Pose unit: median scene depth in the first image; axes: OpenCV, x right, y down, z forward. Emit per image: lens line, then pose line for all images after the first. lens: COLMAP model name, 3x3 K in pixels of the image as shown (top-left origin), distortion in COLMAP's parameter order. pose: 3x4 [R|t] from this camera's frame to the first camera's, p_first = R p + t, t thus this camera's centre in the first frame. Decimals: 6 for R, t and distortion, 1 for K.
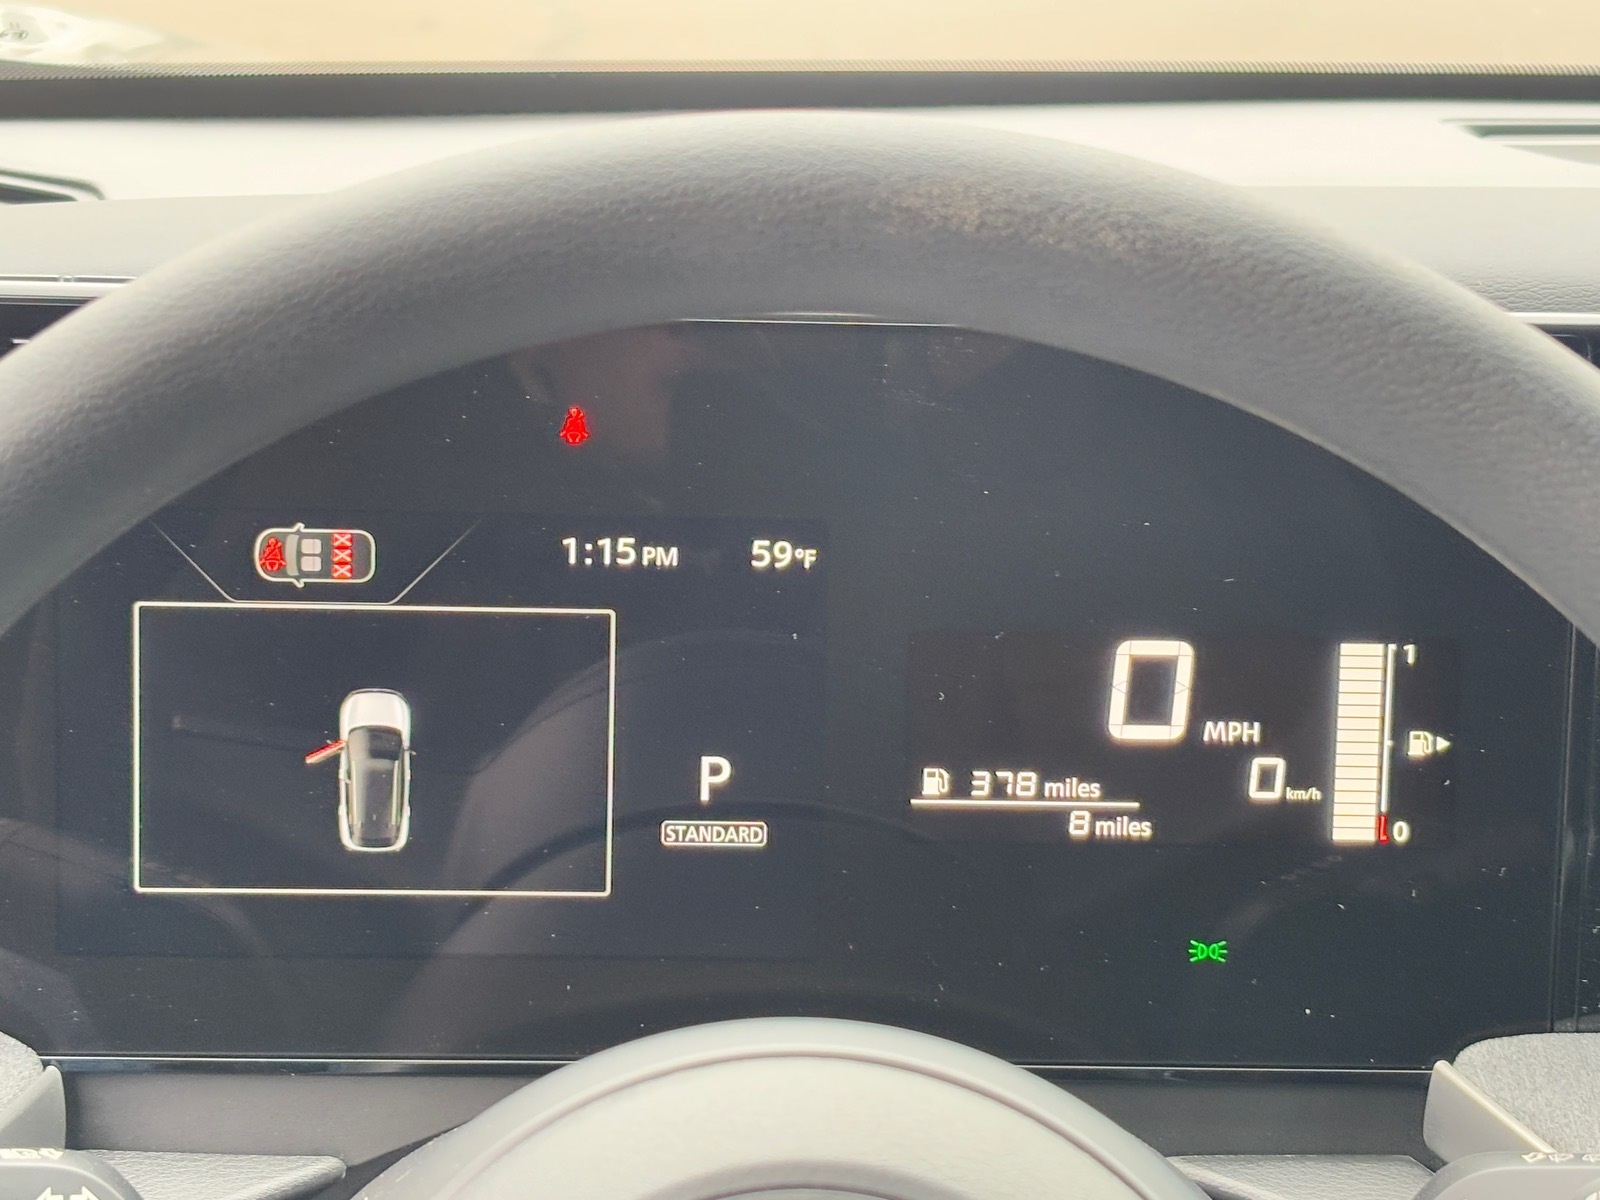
lens RADIAL K [[3391.5, 0, 791.2], [0, 3391.5, 540.8], [0, 0, 1]] dist [0.130209, 0.000000]
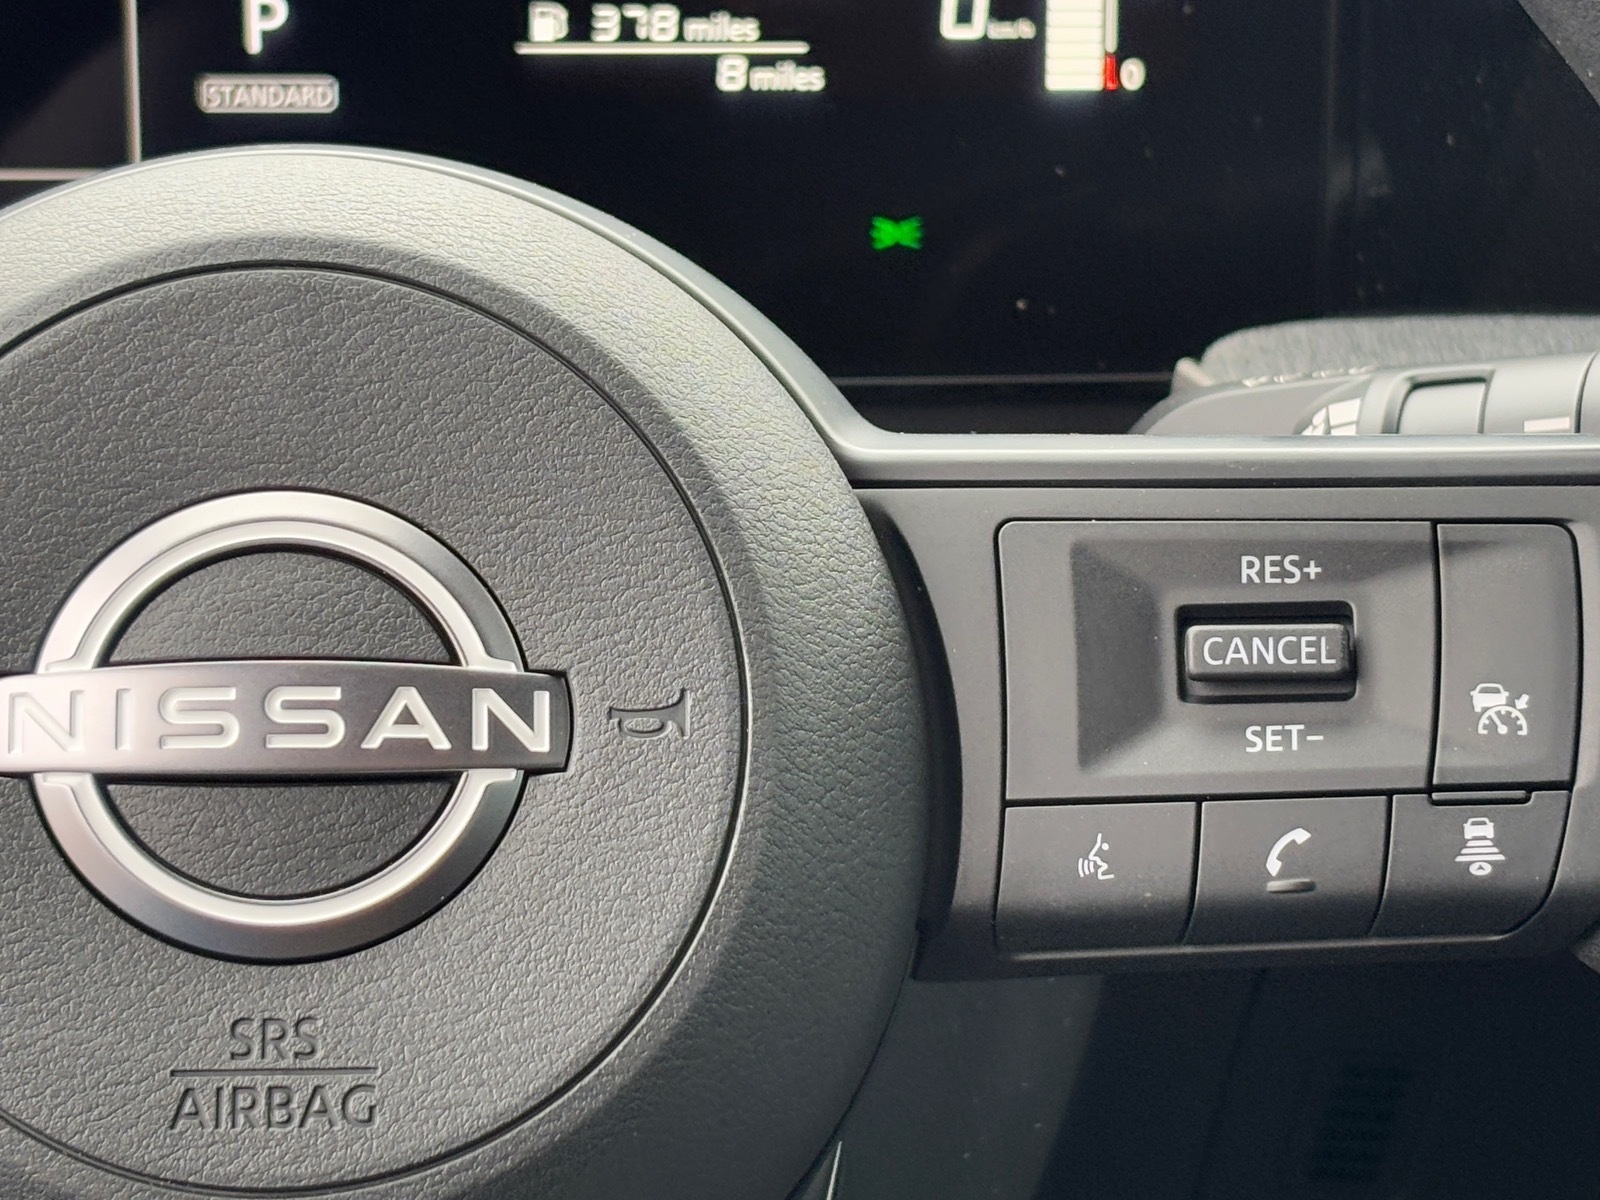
lens RADIAL K [[4298.9, 0, 857.3], [0, 4298.9, 611.5], [0, 0, 1]] dist [0.142283, 0.000000]
pose [[0.997969, -0.029661, 0.056369, 0.053712], [0.024854, 0.996143, 0.084146, 0.125044], [-0.058648, -0.082575, 0.994858, -0.016357]]
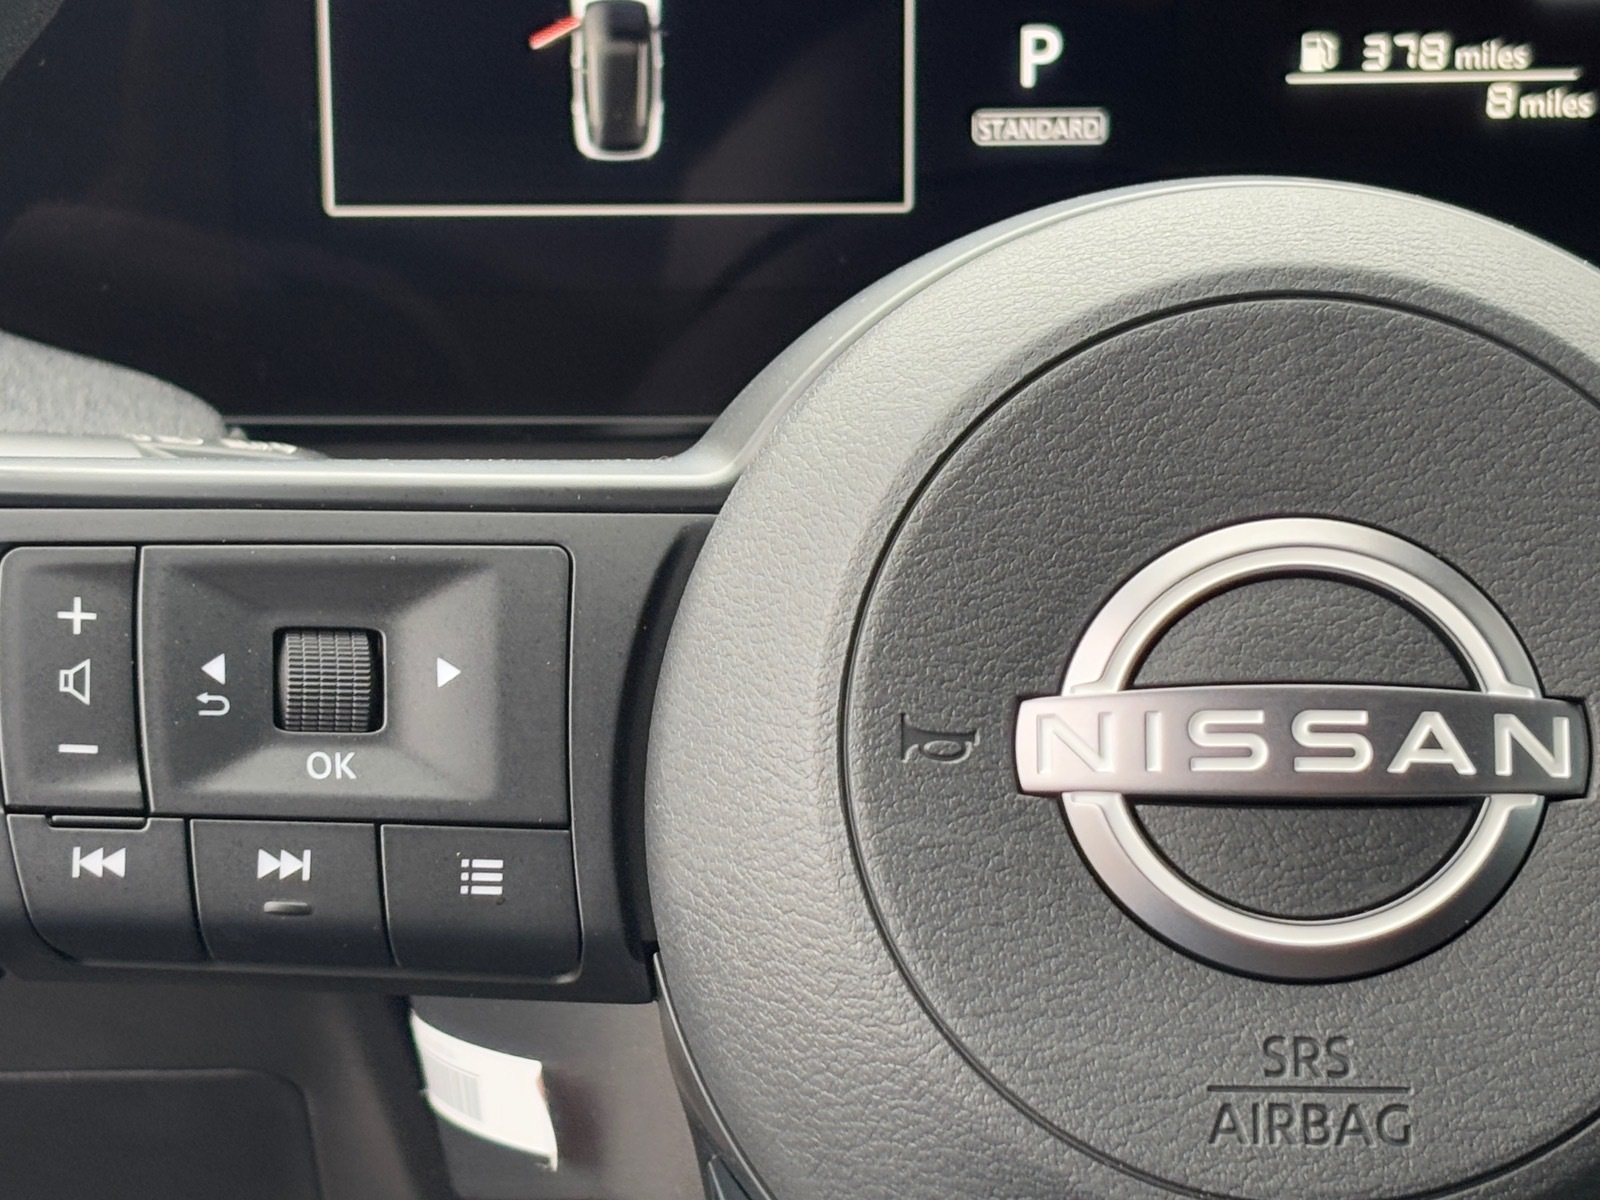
lens RADIAL K [[4298.9, 0, 712.9], [0, 4298.9, 654.6], [0, 0, 1]] dist [0.142283, 0.000000]
pose [[0.998950, -0.023370, -0.039395, -0.062513], [0.026641, 0.996053, 0.084671, 0.122018], [0.037260, -0.085632, 0.995630, -0.025218]]
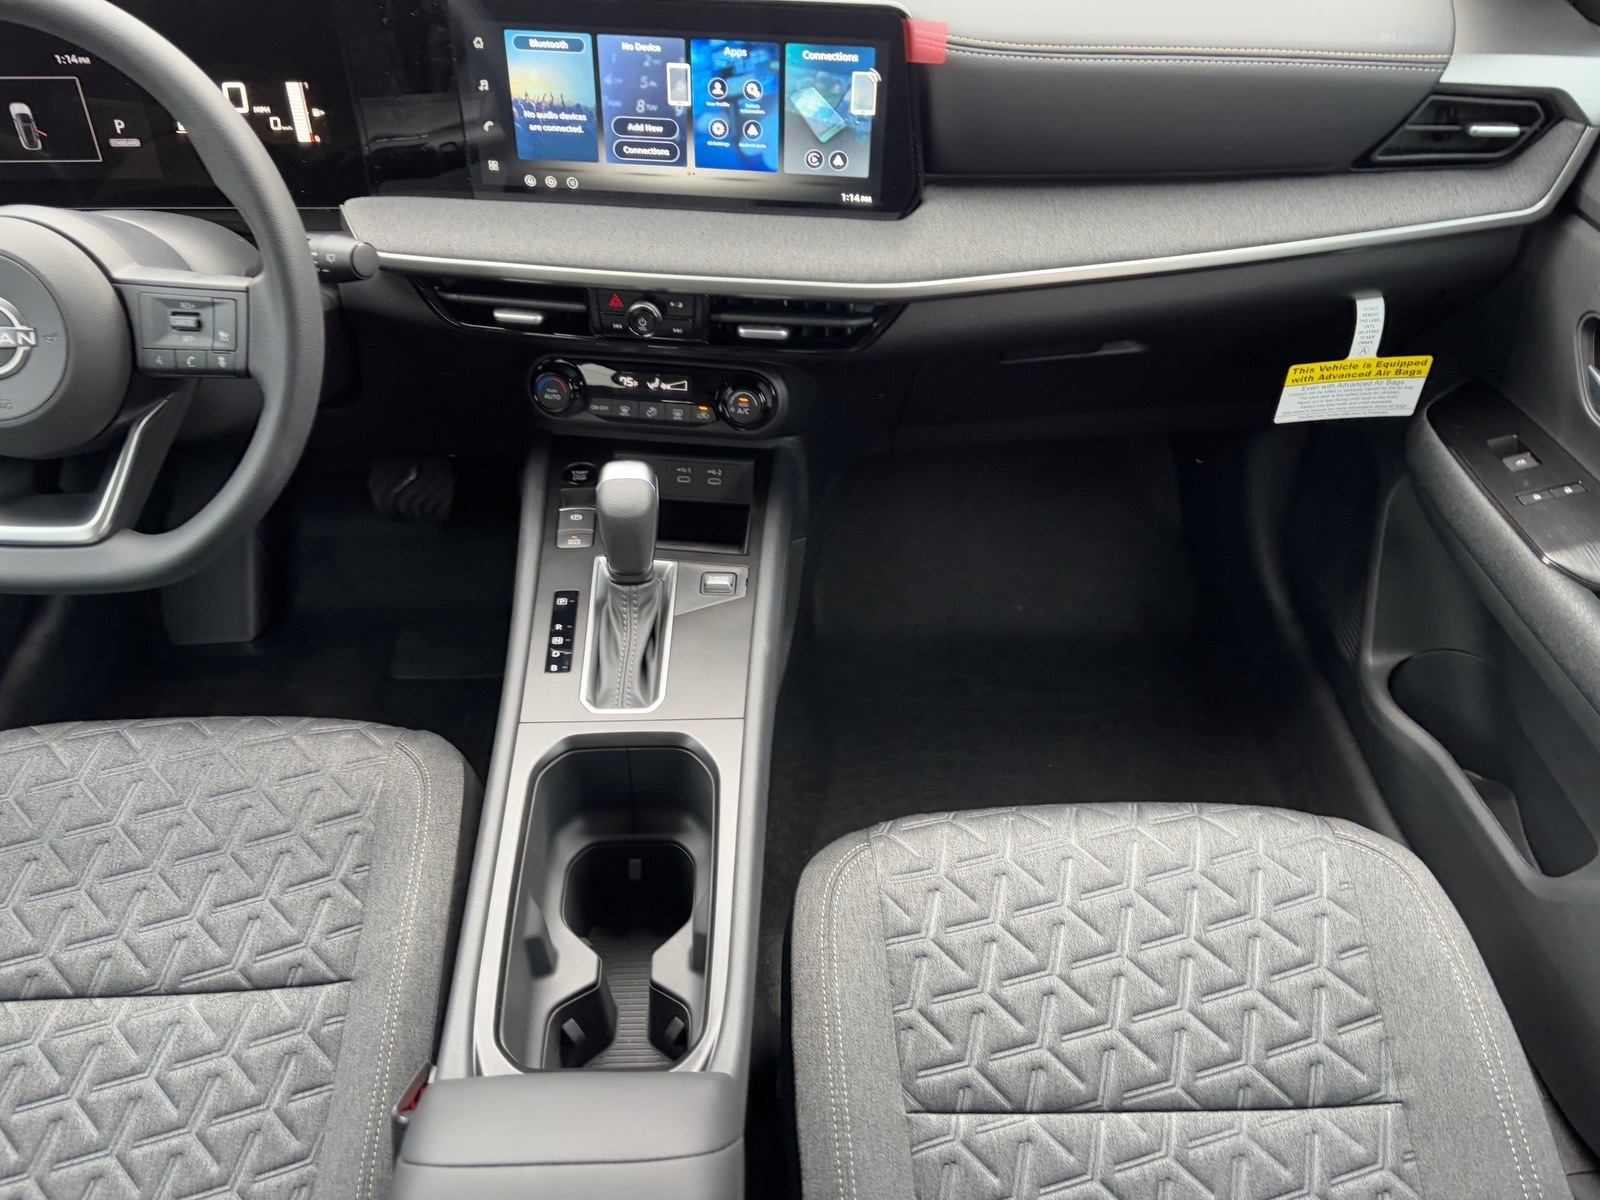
lens RADIAL K [[1229.1, 0, 790.4], [0, 1229.1, 612.9], [0, 0, 1]] dist [0.026238, -0.028971]
pose [[0.999790, -0.005408, -0.019782, 0.707941], [0.014194, 0.878703, 0.477158, -0.091413], [0.014802, -0.477338, 0.878595, -0.384369]]
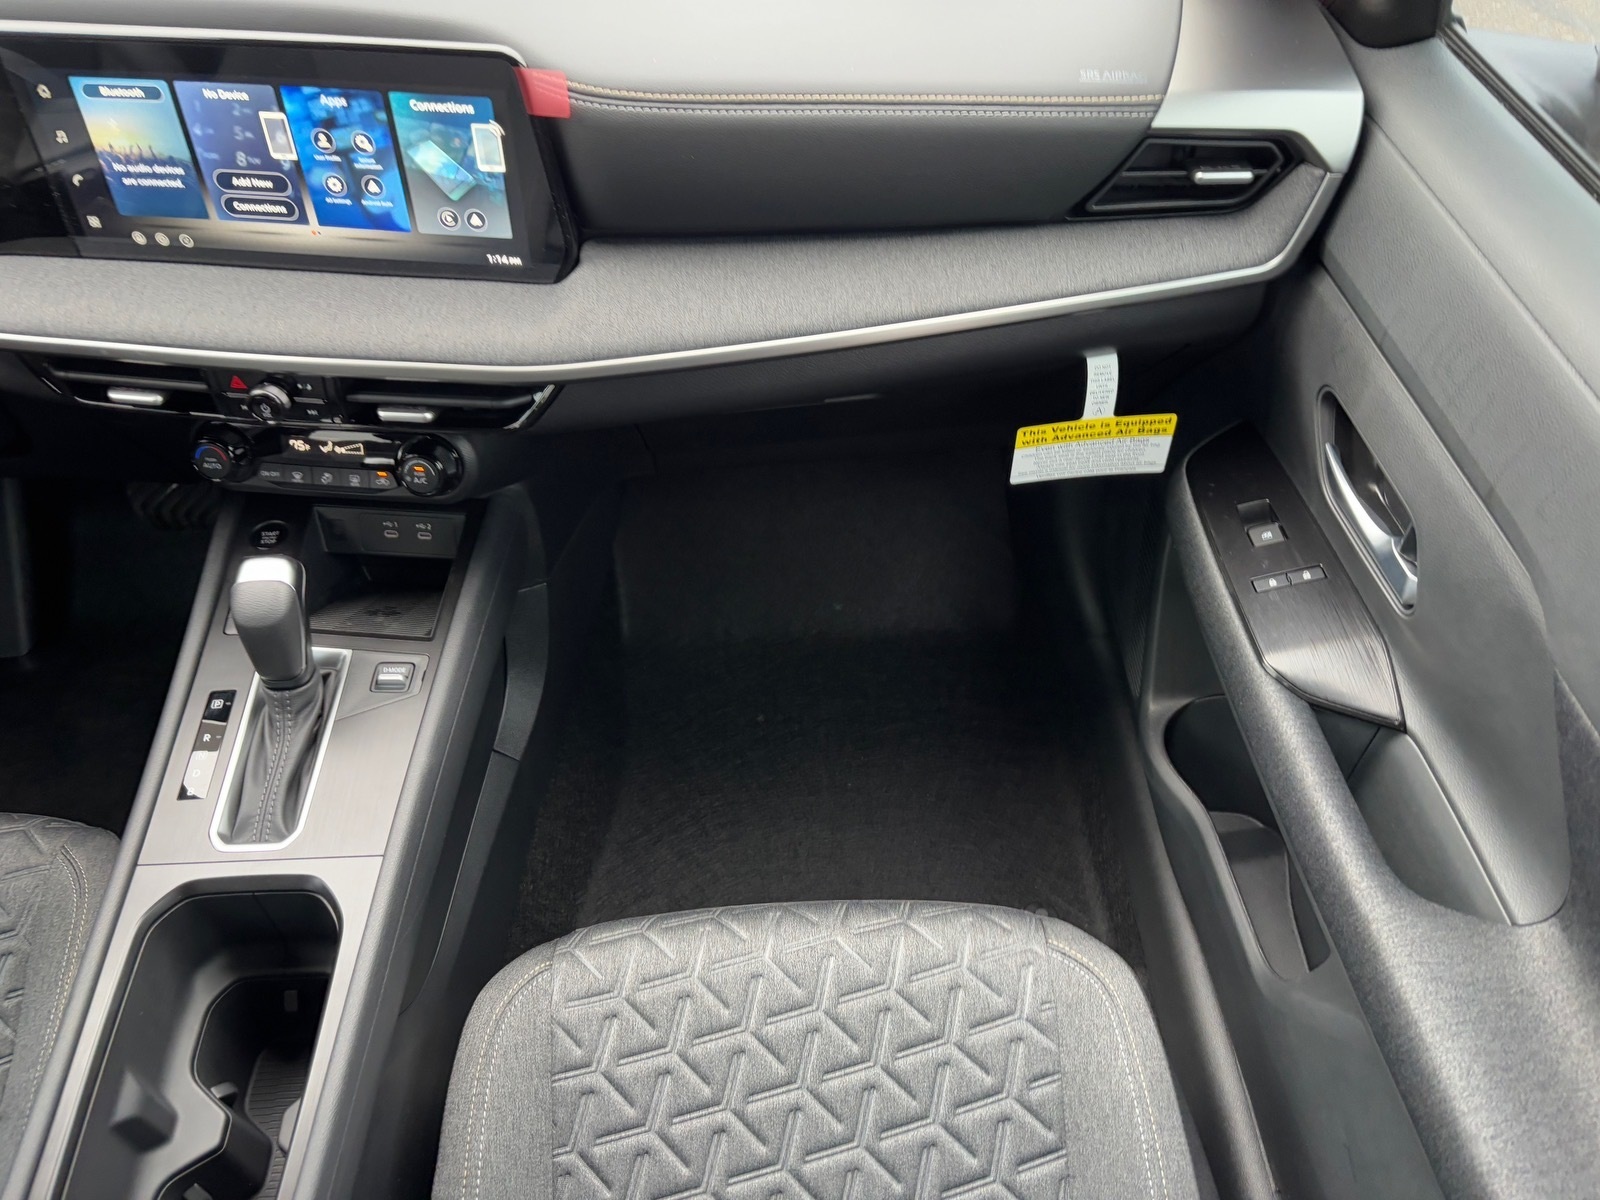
lens RADIAL K [[1229.1, 0, 793.9], [0, 1229.1, 611.5], [0, 0, 1]] dist [0.026238, -0.028971]
pose [[0.999620, -0.017453, -0.021330, 1.040603], [0.026569, 0.815949, 0.577513, -0.240406], [0.007325, -0.577861, 0.816102, -0.150341]]
